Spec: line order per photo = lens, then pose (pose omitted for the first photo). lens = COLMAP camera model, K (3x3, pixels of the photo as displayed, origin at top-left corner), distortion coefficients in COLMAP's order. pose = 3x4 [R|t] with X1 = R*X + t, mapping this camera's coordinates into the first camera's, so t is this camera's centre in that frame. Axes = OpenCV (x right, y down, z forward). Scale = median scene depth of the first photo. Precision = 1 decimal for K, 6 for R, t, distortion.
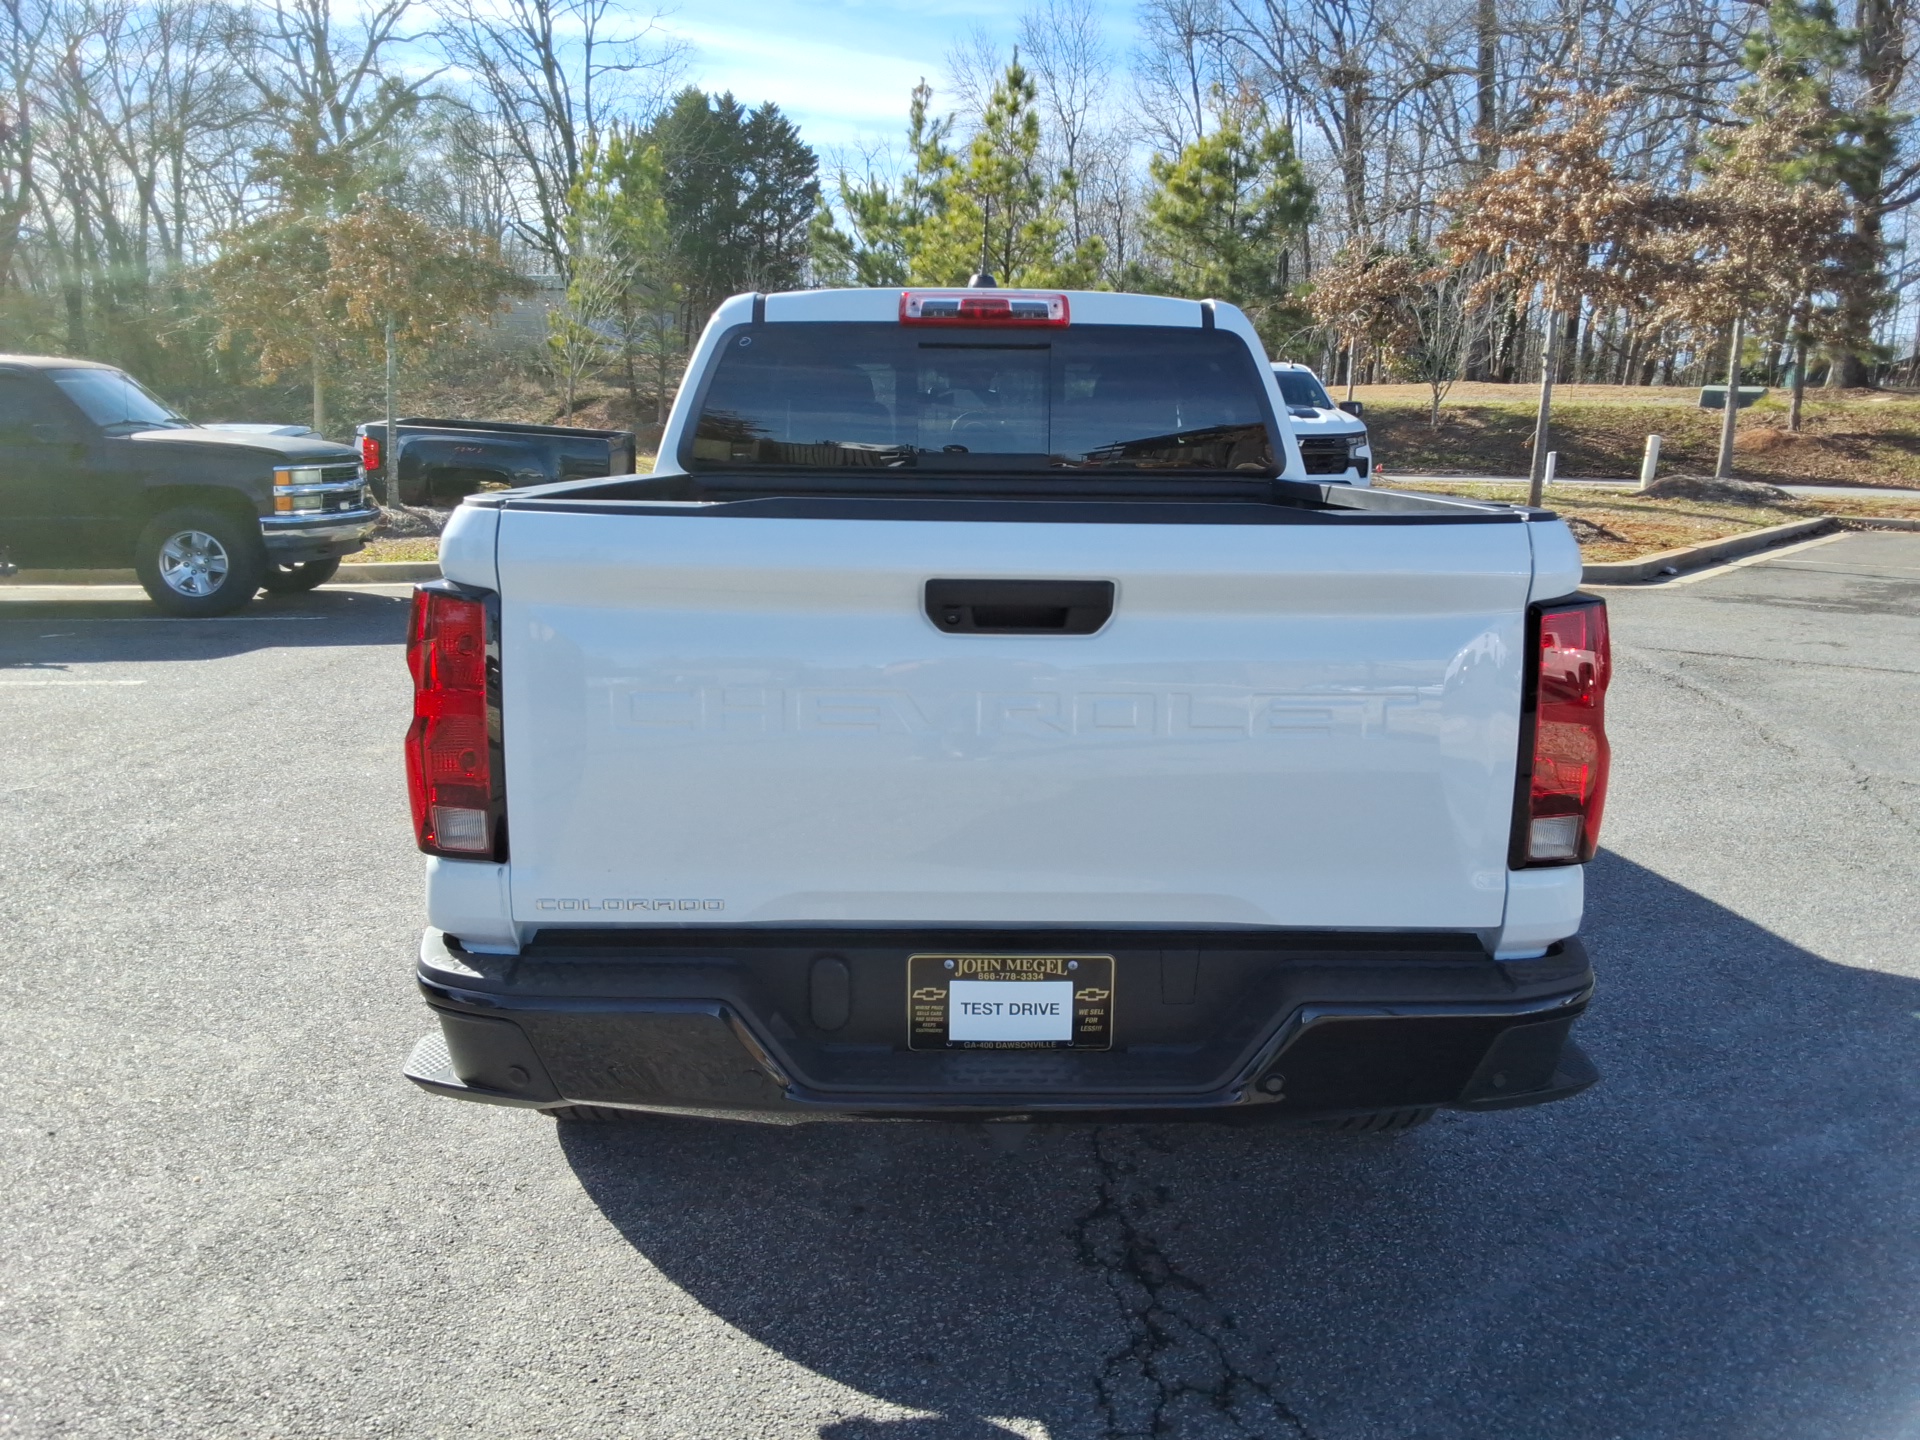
lens RADIAL K [[1537.9, 0, 978.1], [0, 1537.9, 713.9], [0, 0, 1]] dist [0.095388, -0.157274]
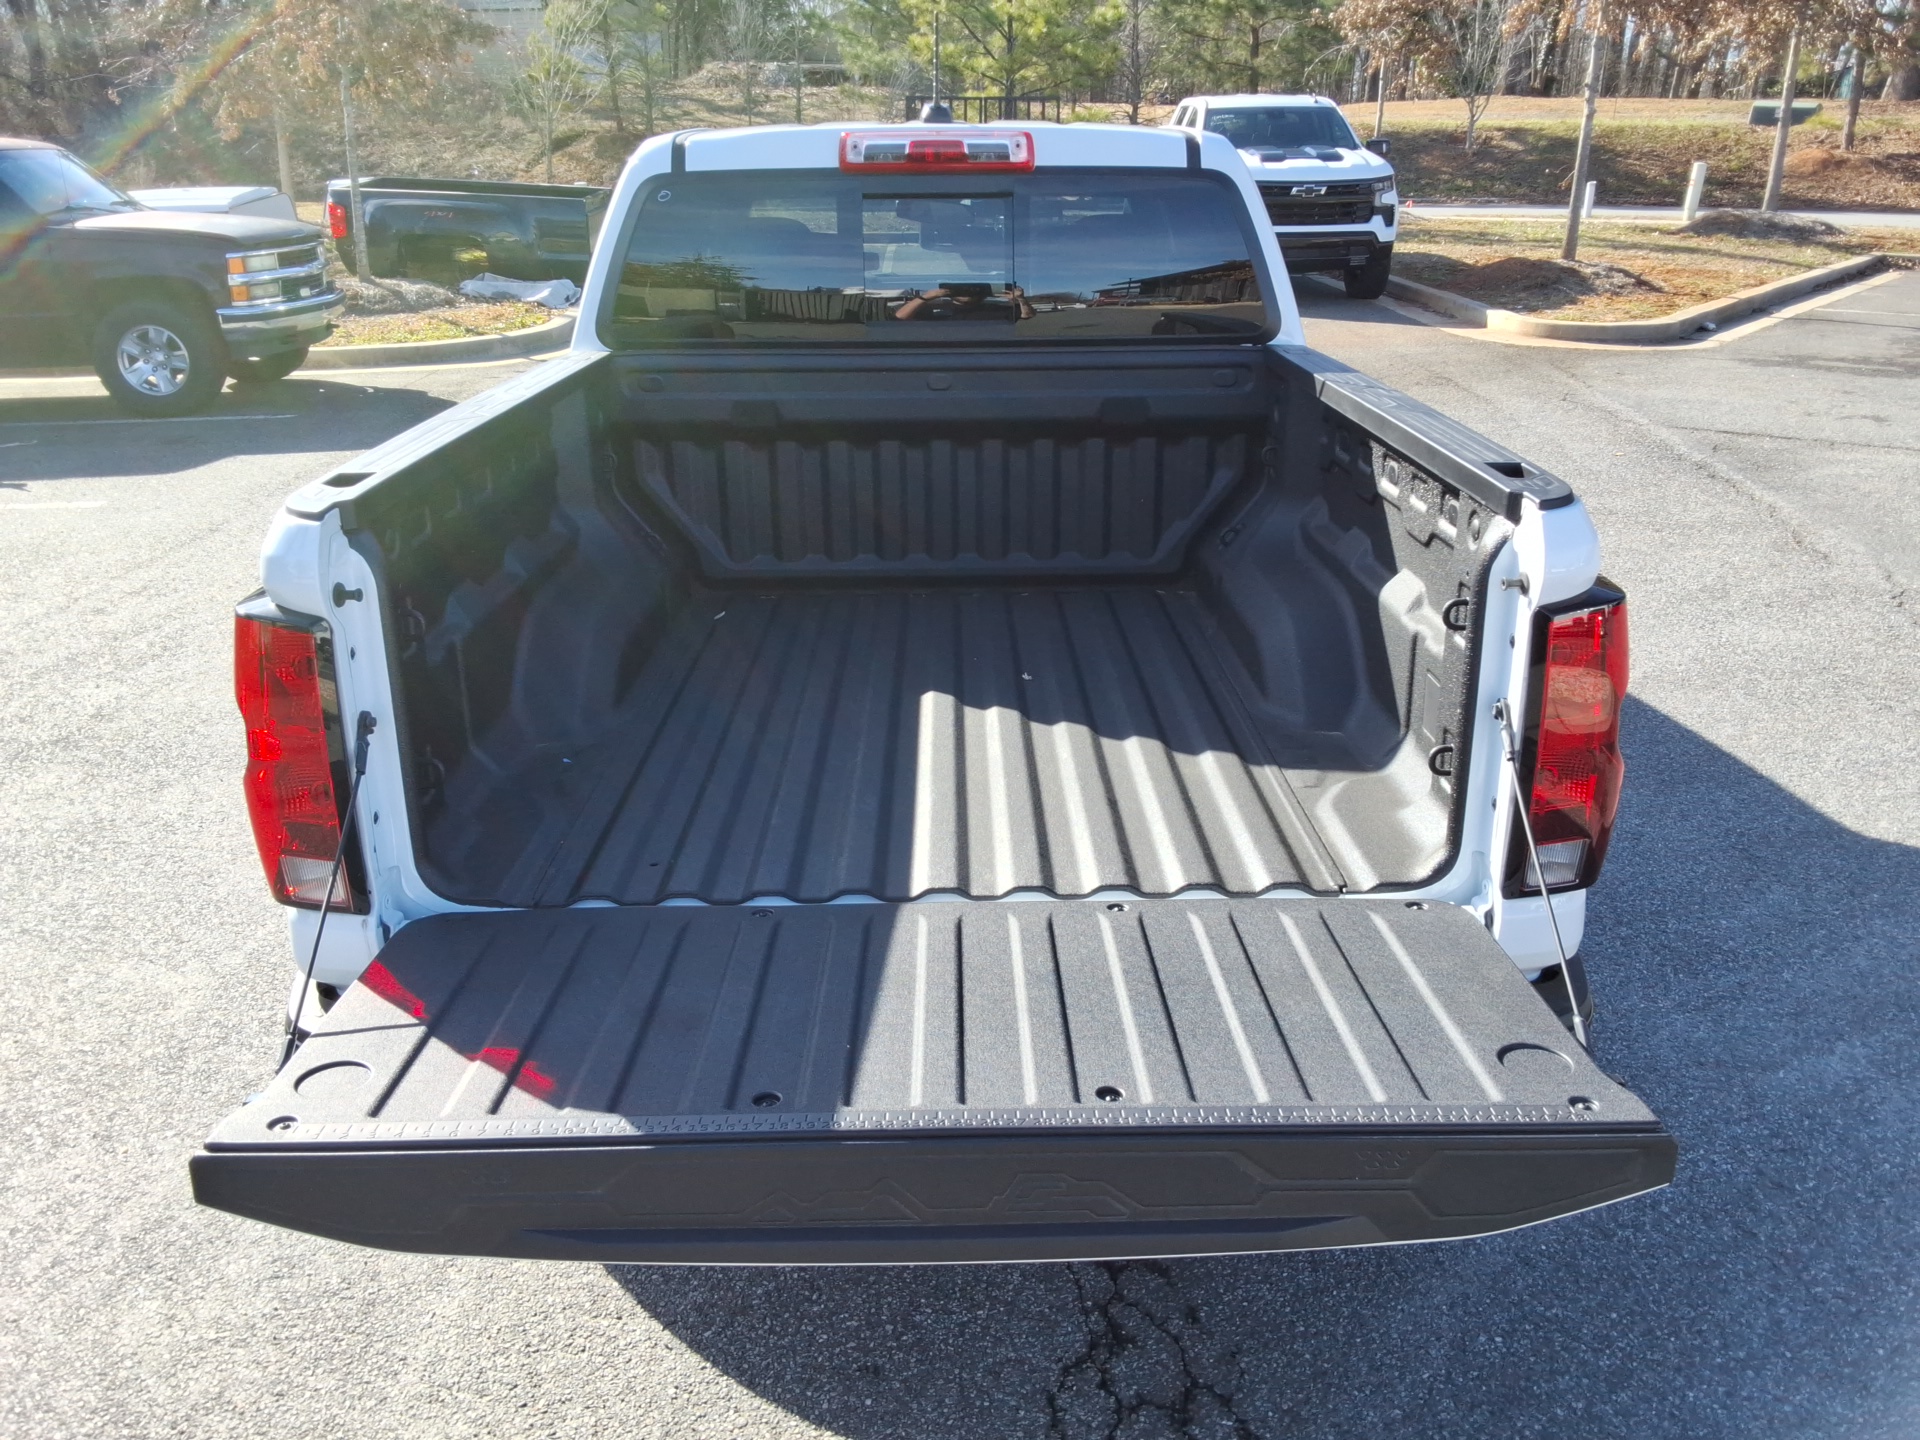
lens RADIAL K [[1533.6, 0, 976.3], [0, 1533.6, 722.9], [0, 0, 1]] dist [0.090863, -0.149254]
pose [[0.999770, -0.015916, -0.014365, 0.024965], [0.018135, 0.985171, 0.170614, -0.068750], [0.011437, -0.170836, 0.985233, 0.065052]]
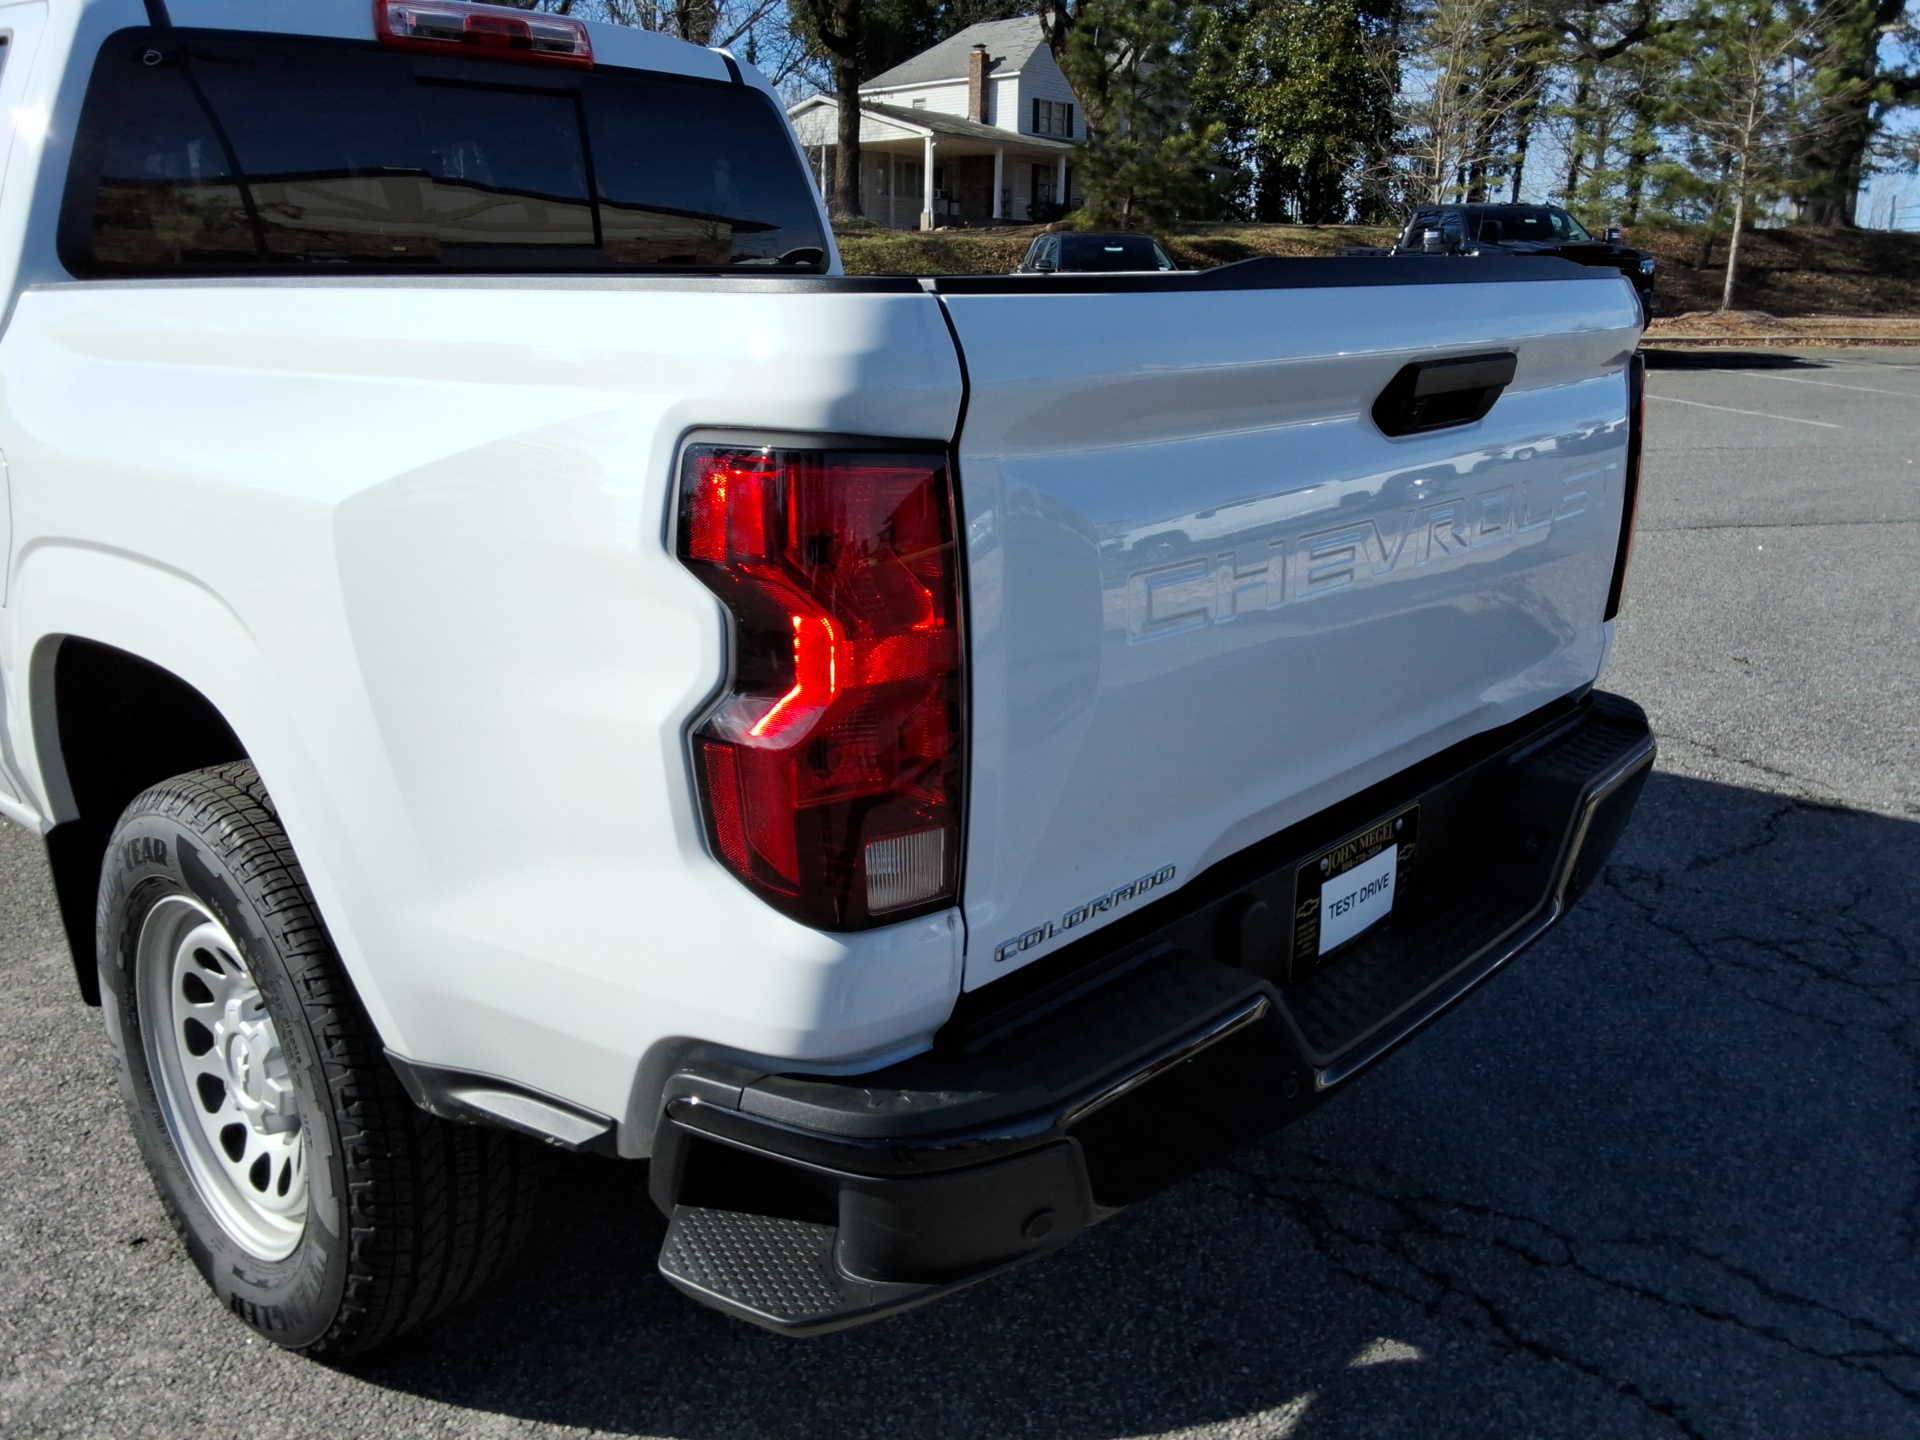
lens RADIAL K [[1537.9, 0, 978.1], [0, 1537.9, 713.9], [0, 0, 1]] dist [0.095388, -0.157274]
pose [[0.685815, -0.217254, 0.694593, -0.303665], [0.145568, 0.976067, 0.161565, -0.030525], [-0.713070, -0.009693, 0.701026, 0.254950]]
